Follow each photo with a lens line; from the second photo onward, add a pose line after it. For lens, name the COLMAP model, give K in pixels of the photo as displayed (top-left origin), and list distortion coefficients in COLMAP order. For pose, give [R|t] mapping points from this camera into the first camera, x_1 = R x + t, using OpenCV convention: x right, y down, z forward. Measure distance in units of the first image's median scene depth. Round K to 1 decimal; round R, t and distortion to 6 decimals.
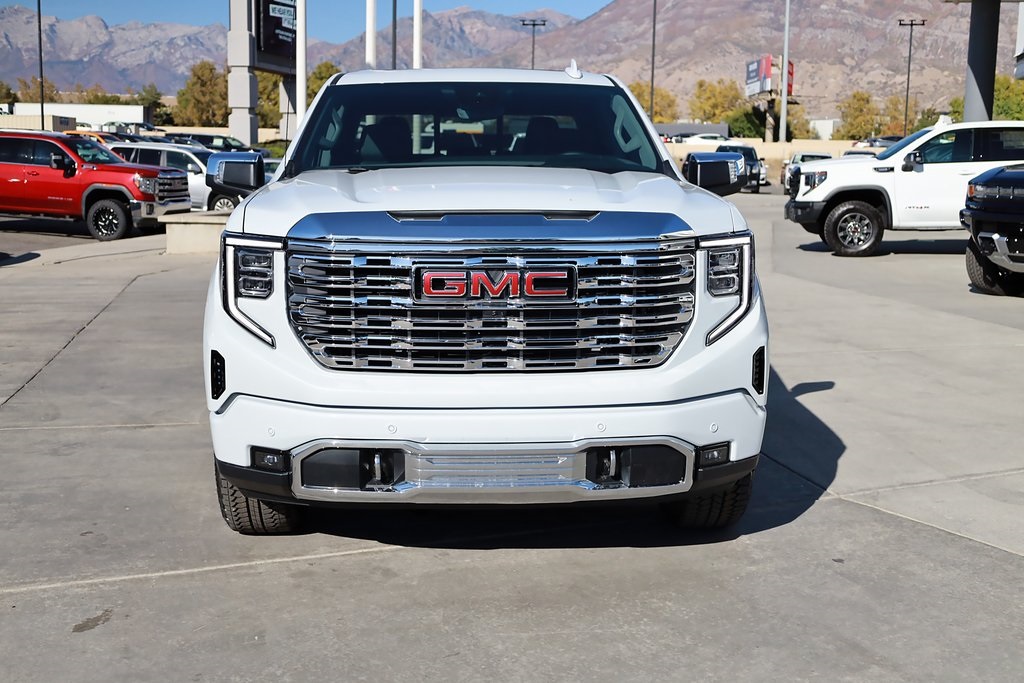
lens RADIAL K [[1231.3, 0, 512.0], [0, 1231.3, 341.5], [0, 0, 1]] dist [0.017849, -0.008747]
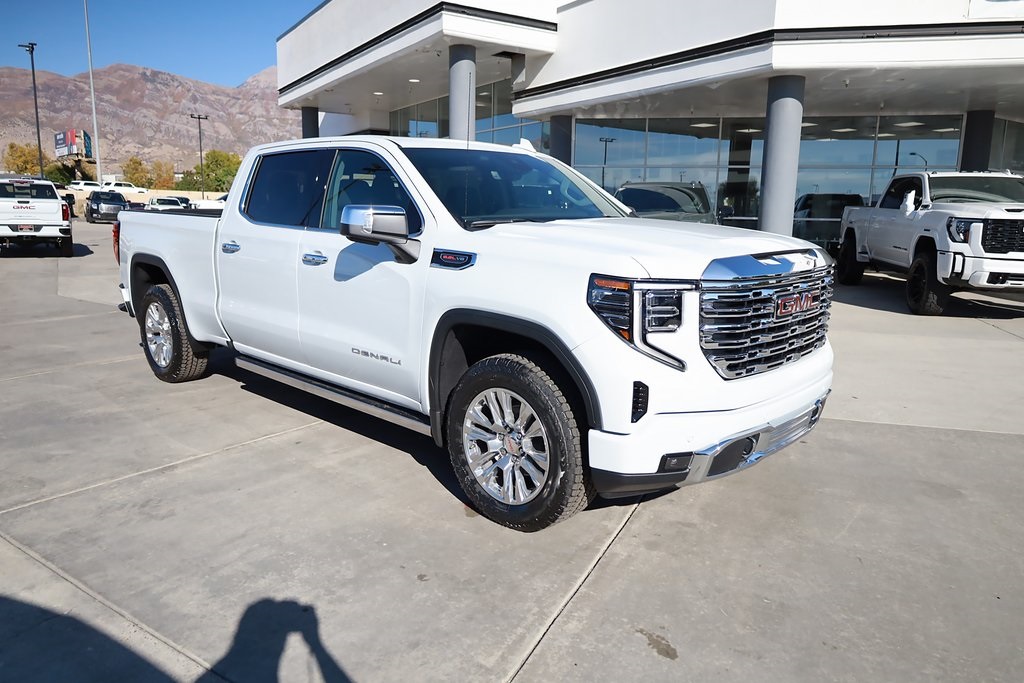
lens RADIAL K [[714.1, 0, 512.0], [0, 714.1, 341.5], [0, 0, 1]] dist [-0.006374, -0.000525]
pose [[0.717071, -0.123295, 0.686008, -0.029711], [0.090898, 0.992367, 0.083342, -0.003663], [-0.691047, 0.002595, 0.722805, 0.022681]]
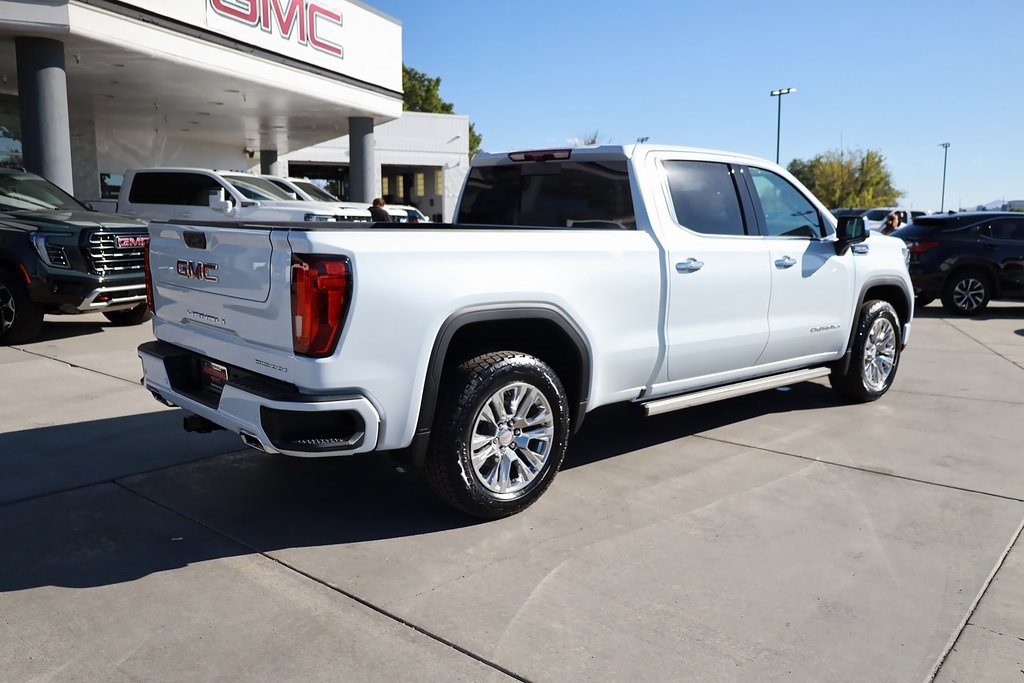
lens RADIAL K [[845.7, 0, 512.0], [0, 845.7, 341.5], [0, 0, 1]] dist [-0.008886, -0.012707]
pose [[-0.647998, -0.127247, 0.750937, -0.039316], [0.096080, 0.964412, 0.246329, -0.015663], [-0.755558, 0.231771, -0.612711, 0.103849]]
